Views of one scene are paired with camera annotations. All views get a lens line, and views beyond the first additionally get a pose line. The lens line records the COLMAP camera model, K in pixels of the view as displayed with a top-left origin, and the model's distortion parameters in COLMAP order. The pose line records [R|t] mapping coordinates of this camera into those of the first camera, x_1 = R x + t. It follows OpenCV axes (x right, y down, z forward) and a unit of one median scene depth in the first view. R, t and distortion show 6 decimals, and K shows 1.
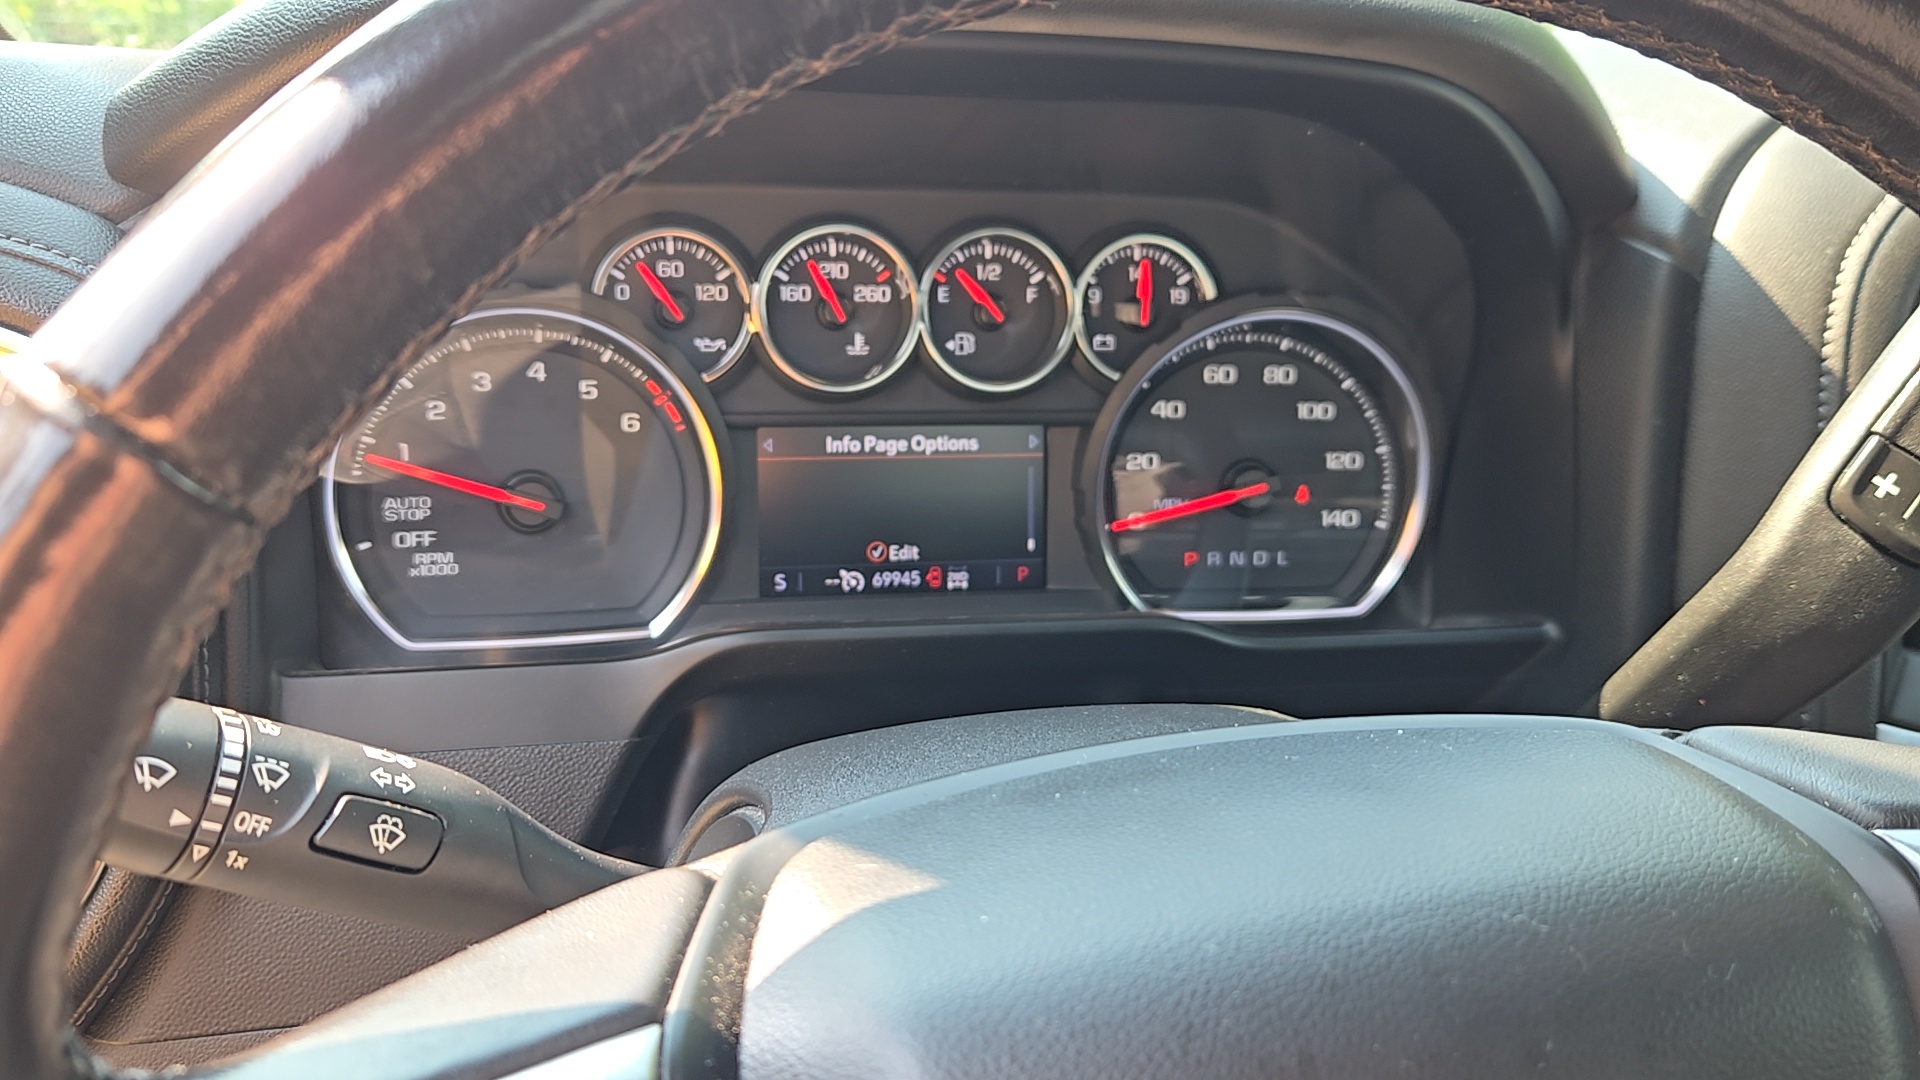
lens RADIAL K [[1697.0, 0, 960.0], [0, 1697.0, 540.0], [0, 0, 1]] dist [0.001810, -0.001917]
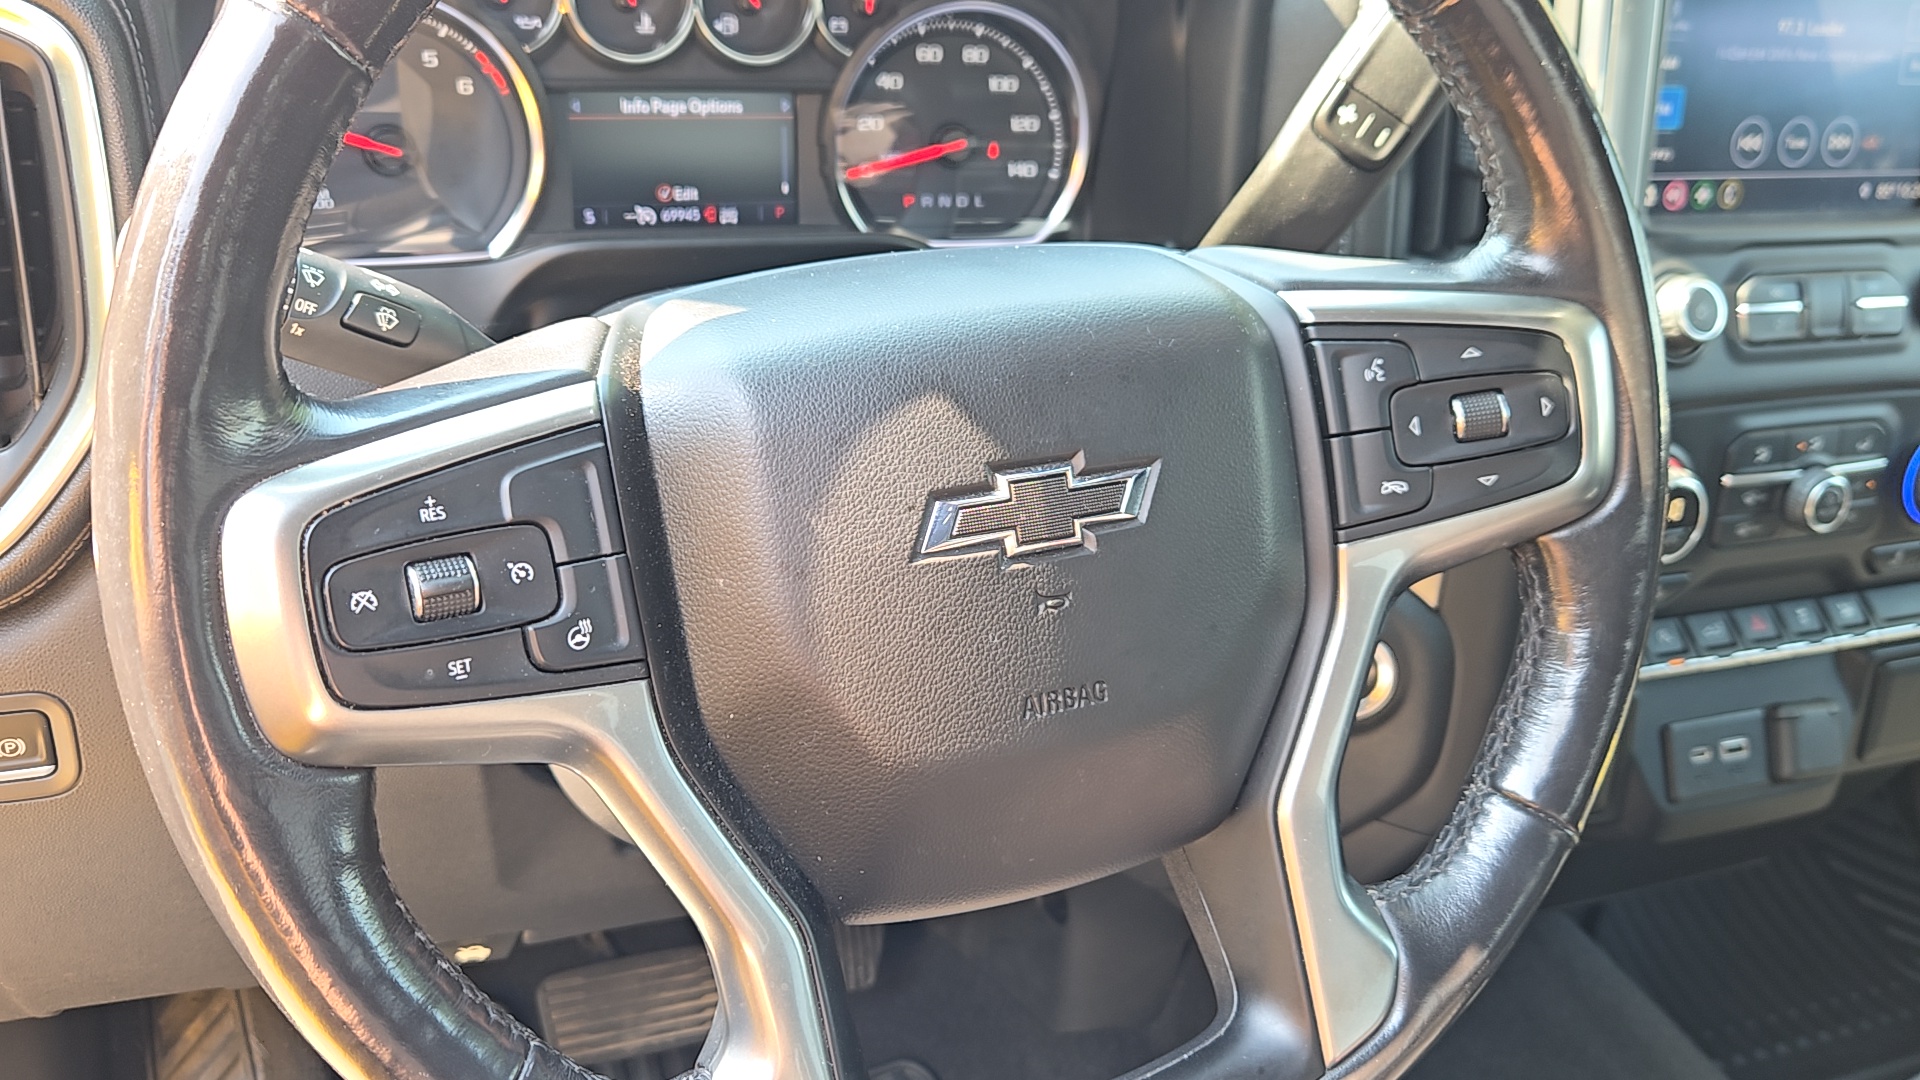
lens RADIAL K [[1697.0, 0, 960.0], [0, 1697.0, 540.0], [0, 0, 1]] dist [0.001810, -0.001917]
pose [[0.988869, -0.032052, 0.145293, -0.023699], [0.009070, 0.987690, 0.156161, 0.068562], [-0.148510, -0.153105, 0.976987, -0.332294]]
